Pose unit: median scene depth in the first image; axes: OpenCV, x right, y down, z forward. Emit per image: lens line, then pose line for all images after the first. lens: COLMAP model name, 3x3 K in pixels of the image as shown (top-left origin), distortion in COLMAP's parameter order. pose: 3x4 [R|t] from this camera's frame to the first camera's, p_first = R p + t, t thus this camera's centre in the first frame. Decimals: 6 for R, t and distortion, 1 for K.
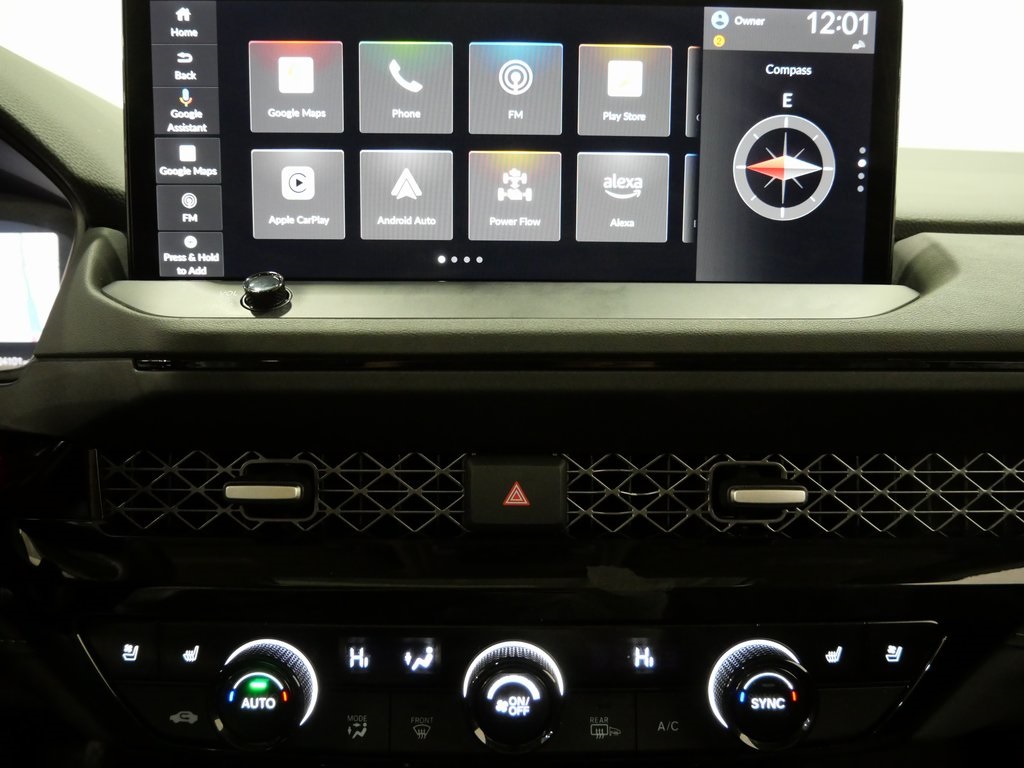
lens RADIAL K [[777.0, 0, 511.5], [0, 777.0, 386.3], [0, 0, 1]] dist [-0.033366, 0.001060]
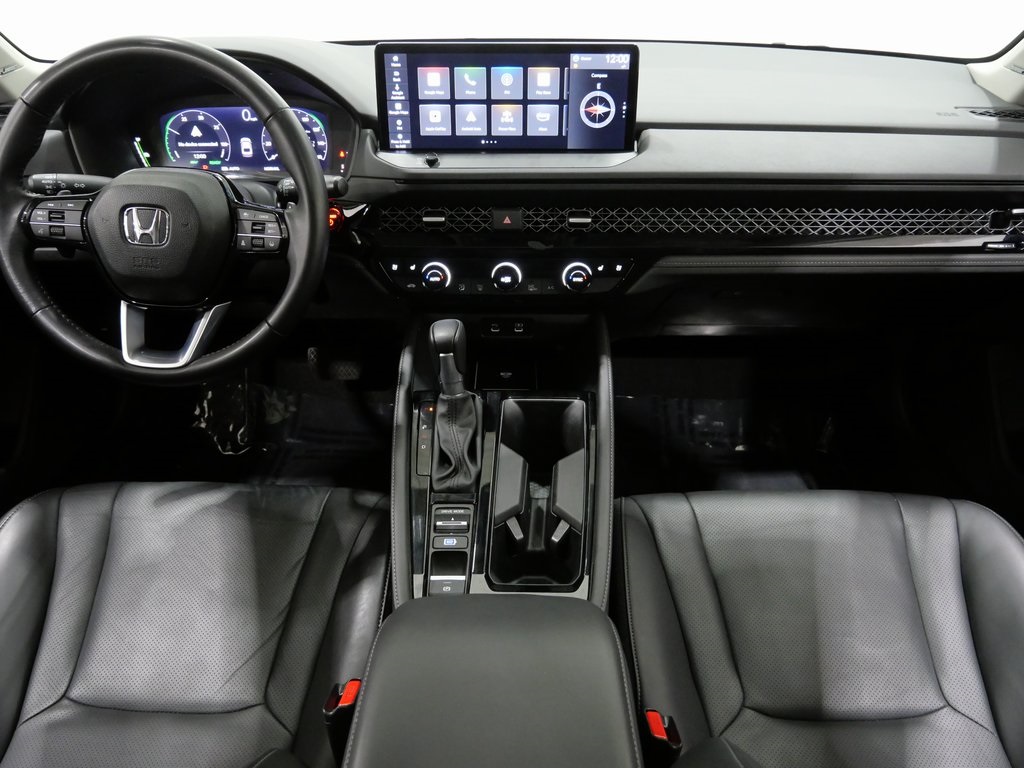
lens RADIAL K [[725.1, 0, 511.6], [0, 725.1, 379.1], [0, 0, 1]] dist [-0.045106, 0.013462]
pose [[0.999772, 0.004391, -0.020884, 0.090429], [0.002807, 0.943038, 0.332672, -0.243485], [0.021155, -0.332655, 0.942811, -2.100892]]
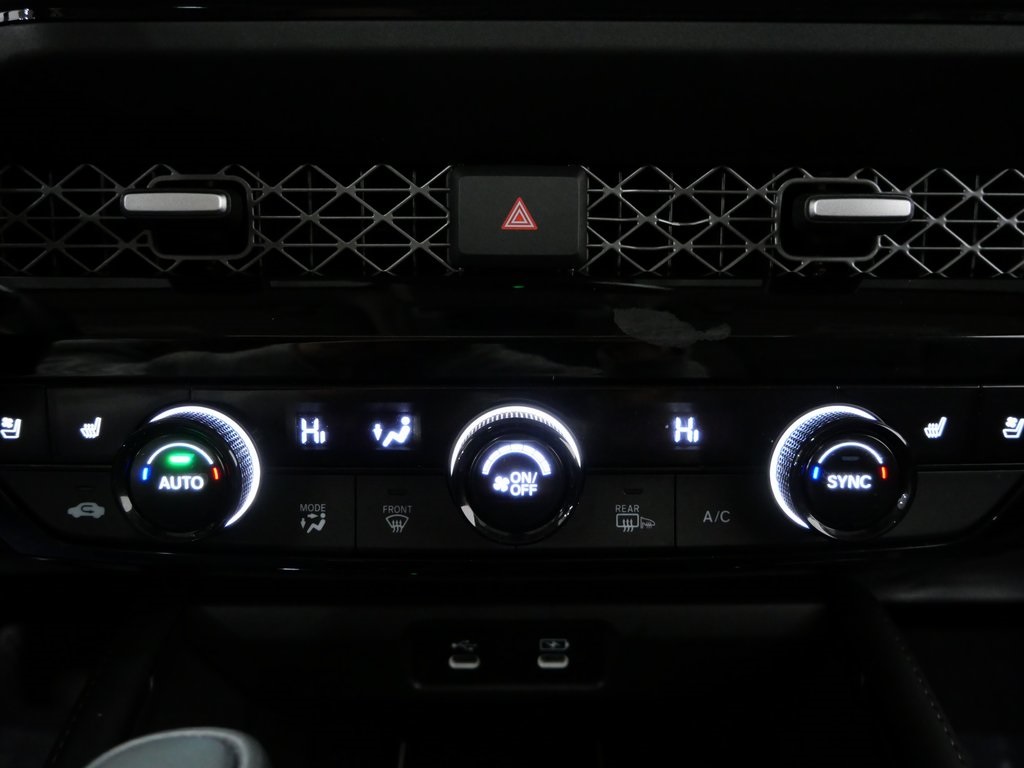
lens RADIAL K [[919.8, 0, 511.0], [0, 919.8, 394.6], [0, 0, 1]] dist [-0.019697, 0.019250]
pose [[0.999981, -0.002903, 0.005404, -0.006748], [0.002131, 0.990459, 0.137789, 0.182164], [-0.005753, -0.137775, 0.990447, 0.101258]]
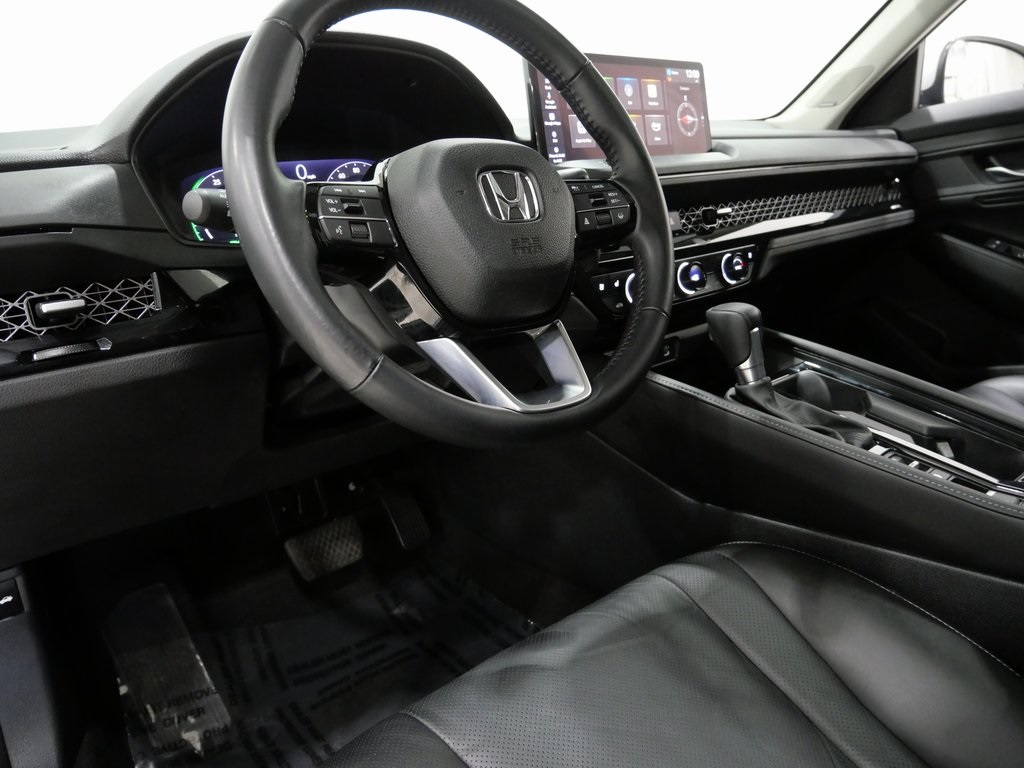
lens RADIAL K [[725.1, 0, 508.8], [0, 725.1, 381.8], [0, 0, 1]] dist [-0.045106, 0.013462]
pose [[0.771377, -0.232198, 0.592505, -2.357732], [0.221772, 0.970776, 0.091716, 0.349840], [-0.596486, 0.060653, 0.800329, -0.914671]]
